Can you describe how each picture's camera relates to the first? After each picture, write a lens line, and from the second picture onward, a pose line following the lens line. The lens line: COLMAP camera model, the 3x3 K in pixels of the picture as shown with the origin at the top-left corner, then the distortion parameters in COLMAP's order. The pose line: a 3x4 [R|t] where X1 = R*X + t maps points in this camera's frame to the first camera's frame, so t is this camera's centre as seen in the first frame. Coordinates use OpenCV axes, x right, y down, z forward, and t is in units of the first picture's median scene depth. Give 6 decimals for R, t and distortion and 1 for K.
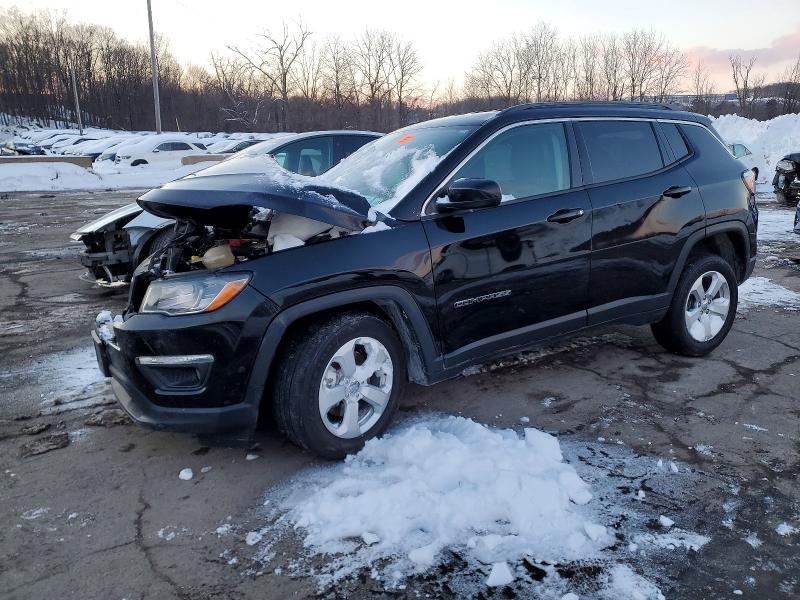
lens RADIAL K [[610.5, 0, 397.3], [0, 610.5, 301.0], [0, 0, 1]] dist [0.009389, 0.007539]
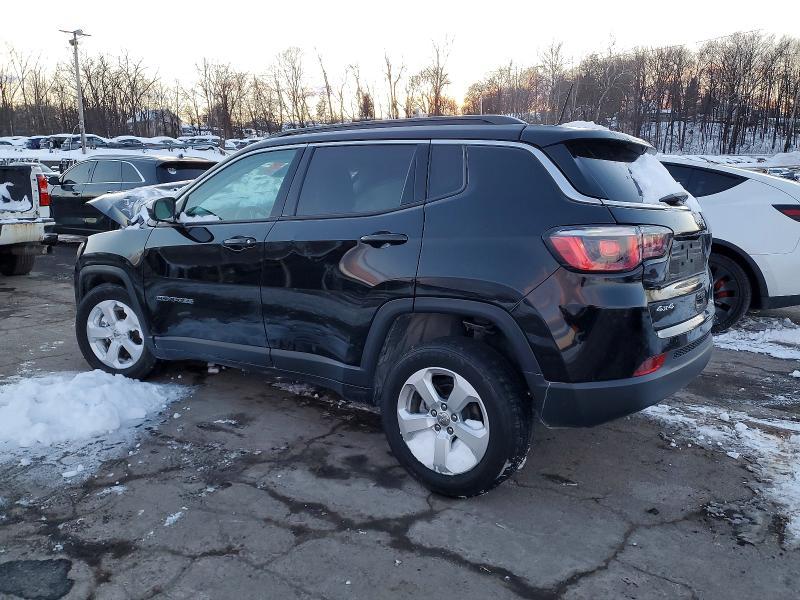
lens RADIAL K [[610.5, 0, 397.3], [0, 610.5, 301.0], [0, 0, 1]] dist [0.009389, 0.007539]
pose [[0.413586, 0.204395, -0.887225, 1.375344], [-0.228850, 0.966527, 0.115984, -0.238661], [0.881234, 0.155072, 0.446518, 0.854825]]
